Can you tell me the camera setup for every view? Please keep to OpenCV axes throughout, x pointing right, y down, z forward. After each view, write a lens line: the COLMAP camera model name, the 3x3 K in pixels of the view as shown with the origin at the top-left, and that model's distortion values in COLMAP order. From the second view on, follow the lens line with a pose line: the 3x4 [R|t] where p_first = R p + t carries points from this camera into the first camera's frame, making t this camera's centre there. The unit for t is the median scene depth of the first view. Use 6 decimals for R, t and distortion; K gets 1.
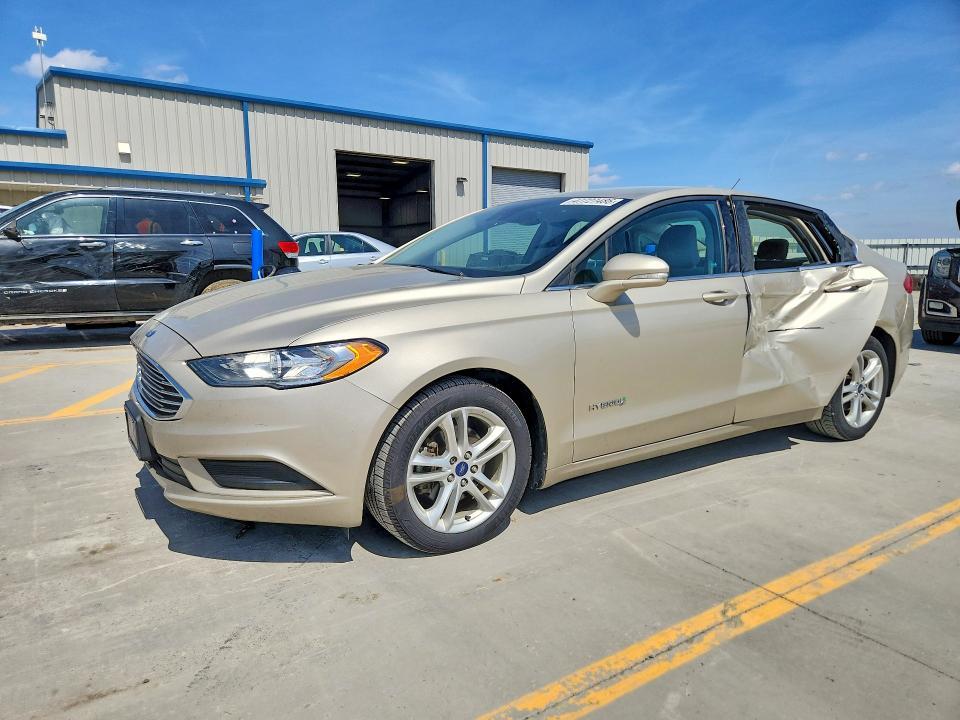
lens RADIAL K [[763.4, 0, 482.9], [0, 763.4, 359.1], [0, 0, 1]] dist [0.006494, -0.000060]
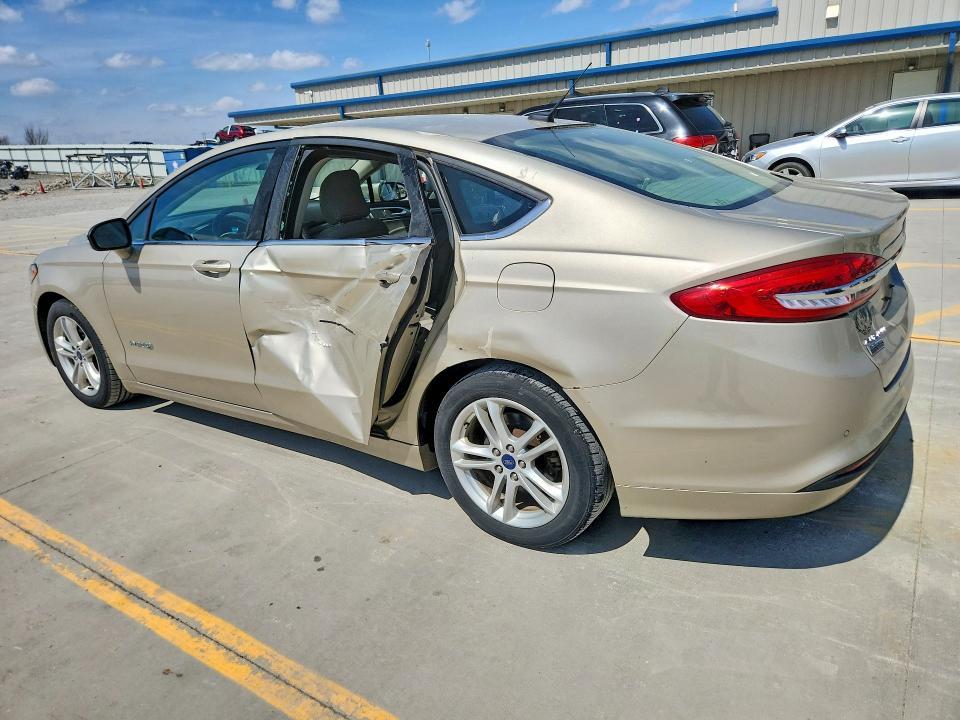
lens RADIAL K [[763.4, 0, 482.9], [0, 763.4, 359.1], [0, 0, 1]] dist [0.006494, -0.000060]
pose [[0.240272, 0.245010, -0.939276, 1.359256], [-0.049898, 0.969460, 0.240119, -0.224714], [0.969422, -0.010826, 0.245159, 1.160771]]
